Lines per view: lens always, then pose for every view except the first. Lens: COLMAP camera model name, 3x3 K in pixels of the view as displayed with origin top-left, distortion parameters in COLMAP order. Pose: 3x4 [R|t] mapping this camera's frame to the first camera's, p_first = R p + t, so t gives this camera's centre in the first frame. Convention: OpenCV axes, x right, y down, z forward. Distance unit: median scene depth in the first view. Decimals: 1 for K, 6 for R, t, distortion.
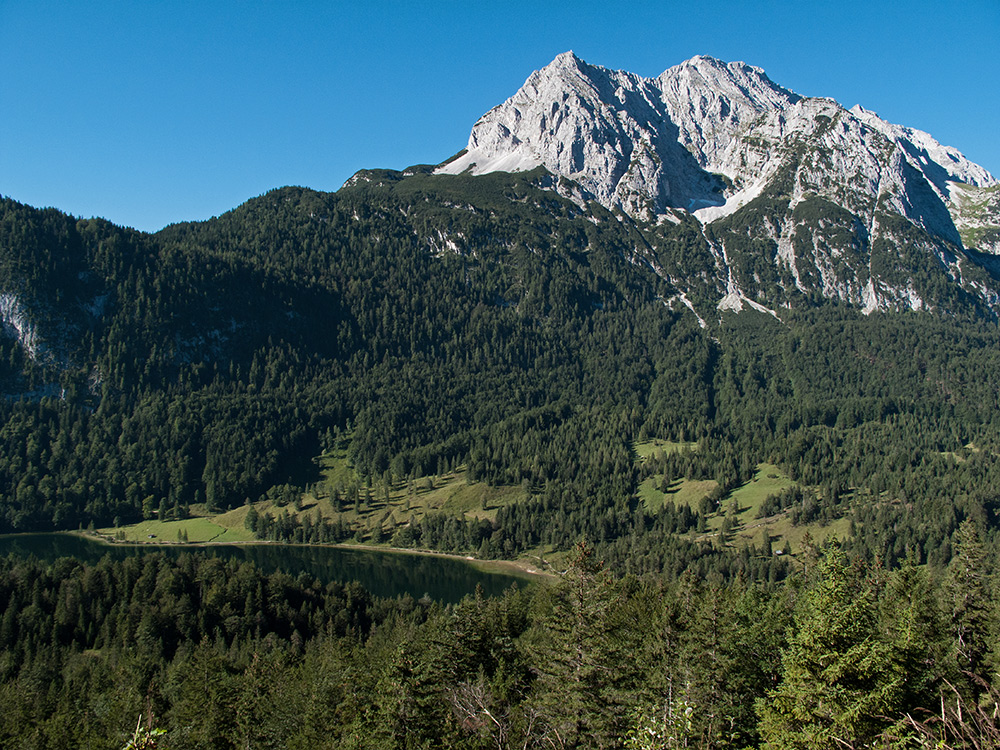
lens RADIAL K [[913.8, 0, 500.0], [0, 913.8, 375.0], [0, 0, 1]] dist [-0.010698, -0.003742]
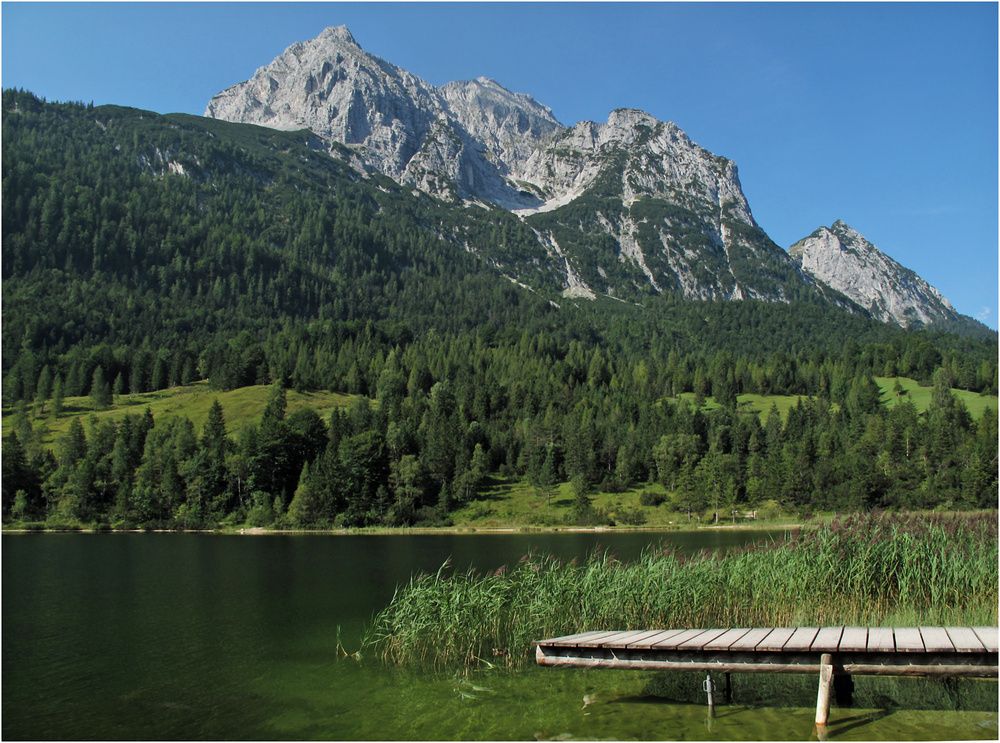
lens RADIAL K [[885.2, 0, 500.0], [0, 885.2, 371.5], [0, 0, 1]] dist [-0.115425, 0.168778]
pose [[0.946433, 0.058628, 0.317534, -0.021110], [-0.003426, 0.985146, -0.171683, 0.089121], [-0.322883, 0.161399, 0.932576, 0.331911]]
